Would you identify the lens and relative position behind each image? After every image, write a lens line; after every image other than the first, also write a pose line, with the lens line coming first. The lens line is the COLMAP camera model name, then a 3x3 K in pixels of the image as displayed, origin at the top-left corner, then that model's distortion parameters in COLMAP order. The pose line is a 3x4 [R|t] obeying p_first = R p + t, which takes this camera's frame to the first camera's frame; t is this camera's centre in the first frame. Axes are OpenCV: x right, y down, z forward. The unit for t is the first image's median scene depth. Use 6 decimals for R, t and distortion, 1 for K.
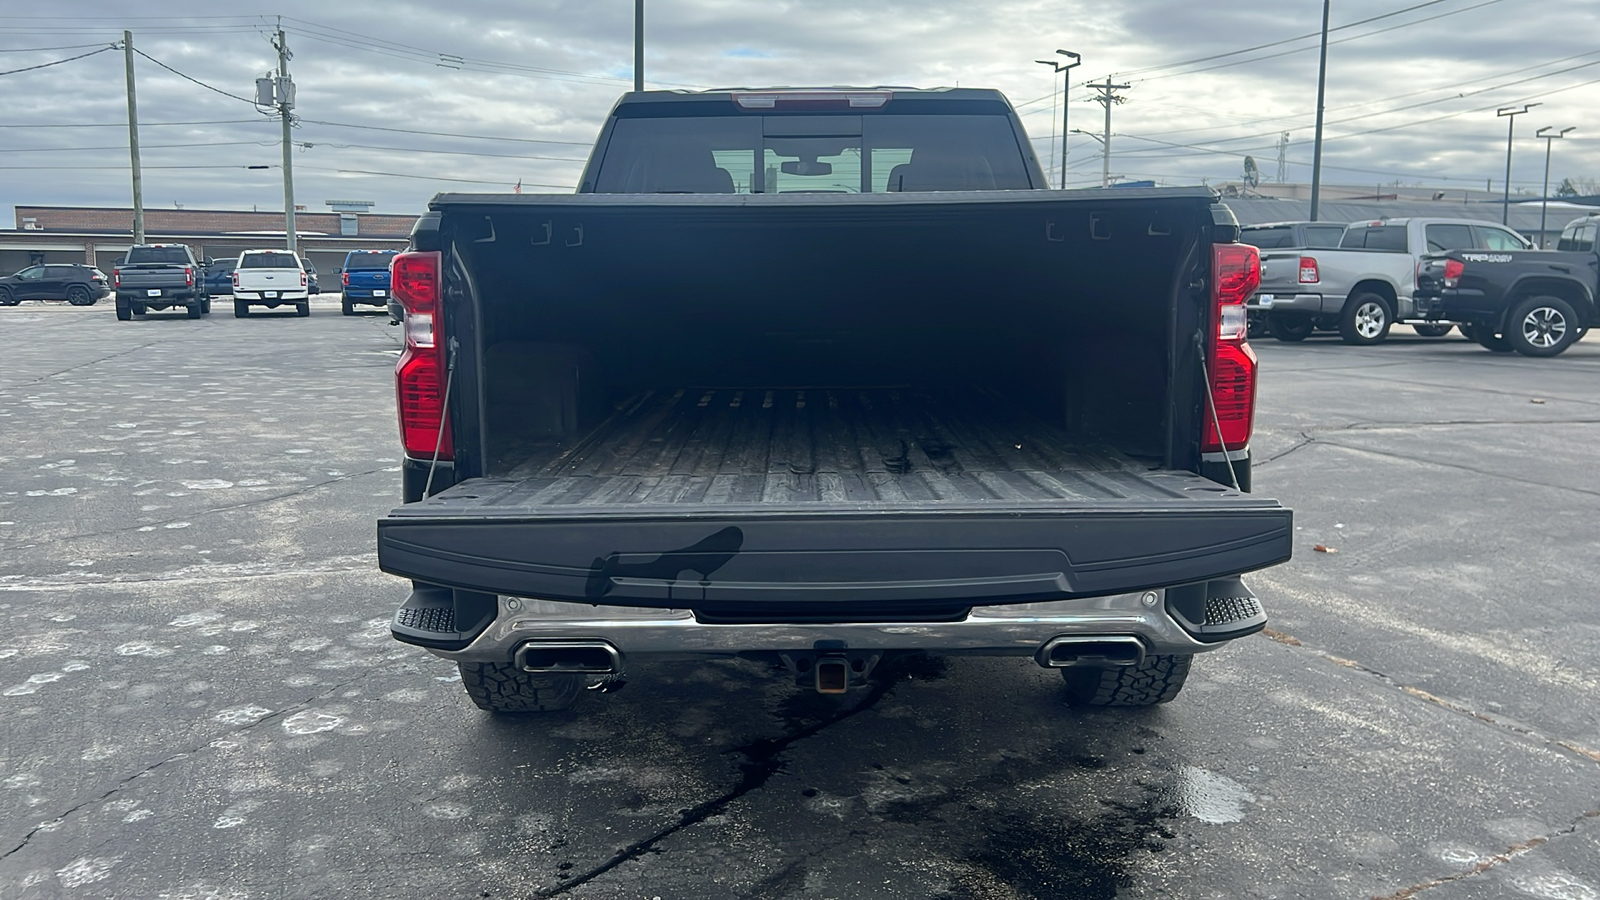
lens RADIAL K [[1371.7, 0, 810.2], [0, 1371.7, 445.3], [0, 0, 1]] dist [0.011816, 0.007227]
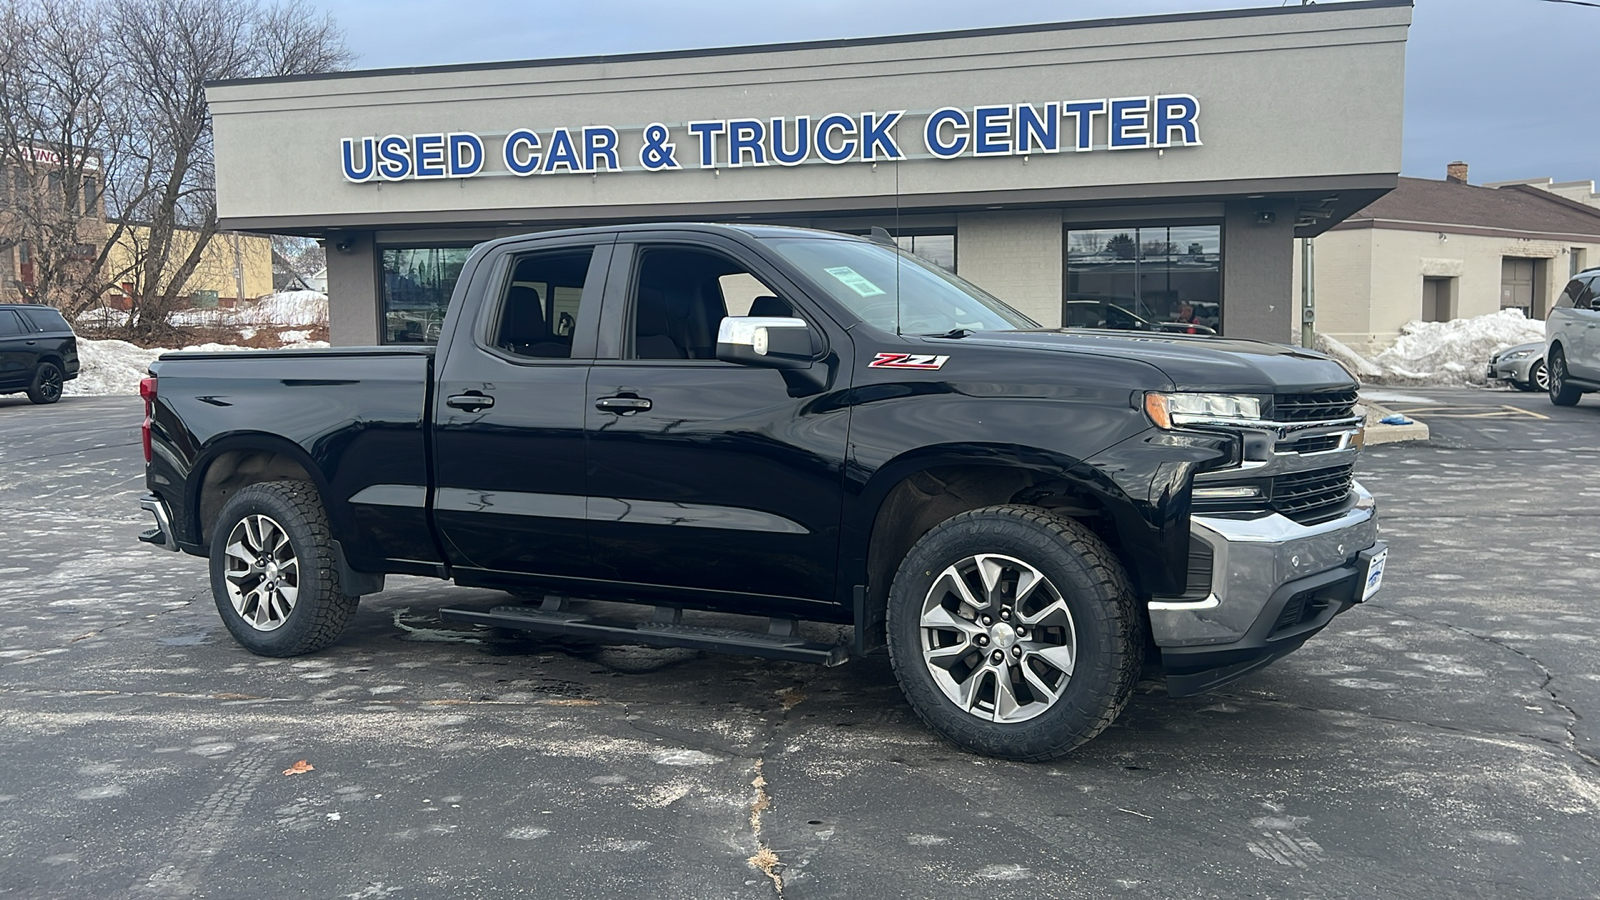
lens RADIAL K [[1358.6, 0, 807.4], [0, 1358.6, 443.7], [0, 0, 1]] dist [0.100499, -0.153715]
pose [[-0.541152, 0.068686, -0.838115, 1.020141], [-0.095690, 0.985155, 0.142522, -0.289379], [0.835462, 0.157326, -0.526546, 1.926972]]
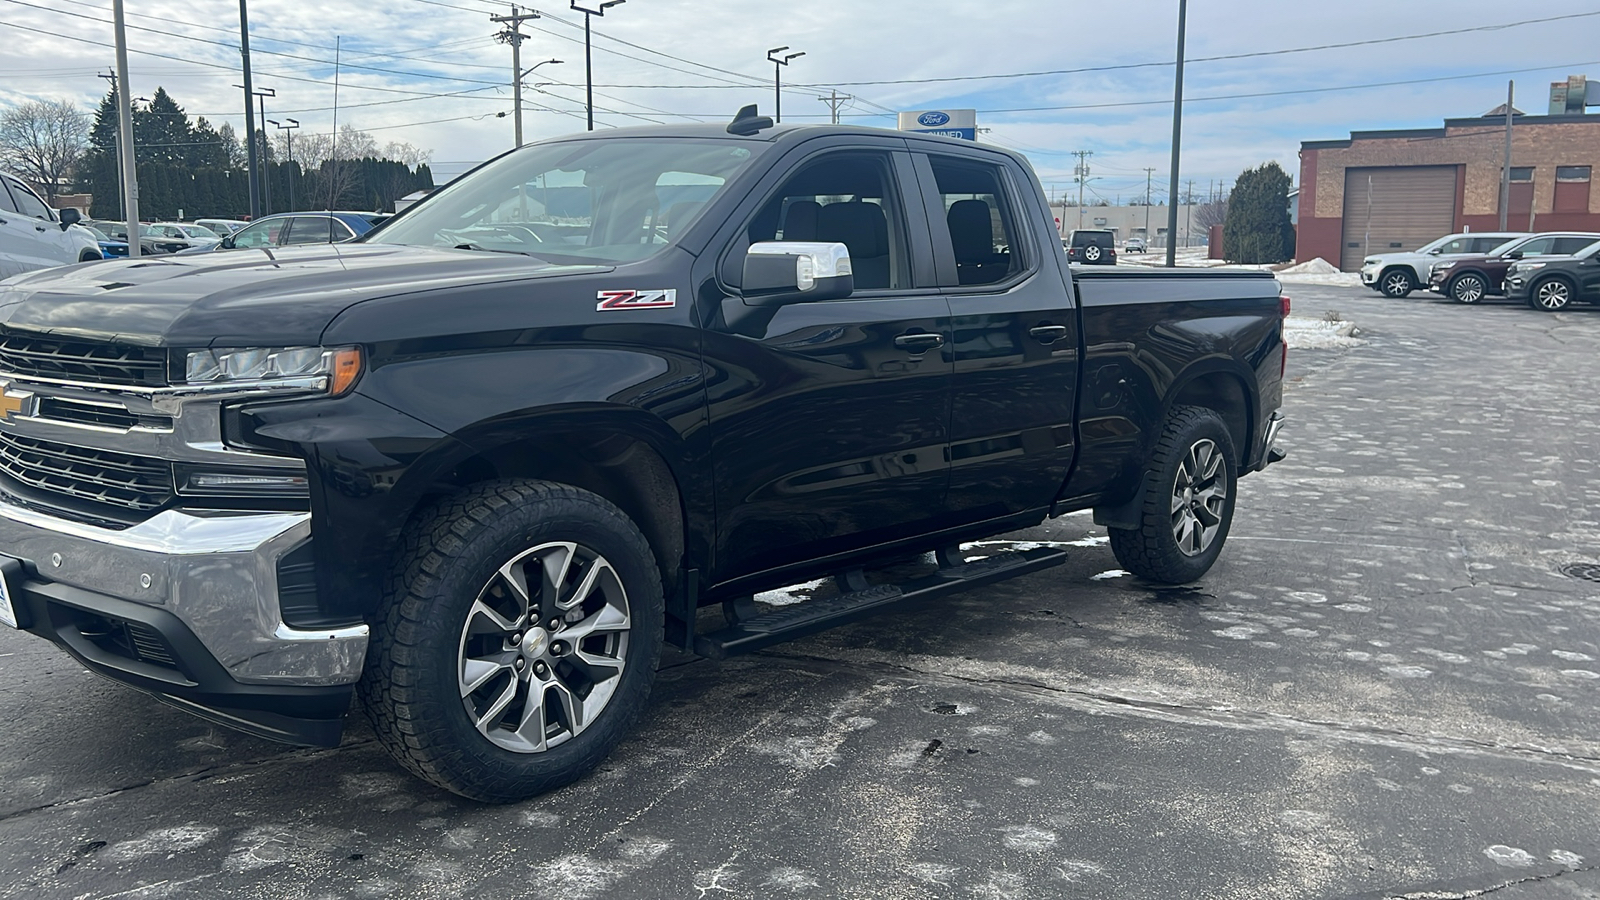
lens RADIAL K [[1370.8, 0, 808.6], [0, 1370.8, 436.4], [0, 0, 1]] dist [0.063543, -0.070321]
pose [[-0.741072, -0.101279, 0.663743, -0.776288], [0.072059, 0.970851, 0.228595, -0.306624], [-0.667547, 0.217234, -0.712173, 1.975401]]
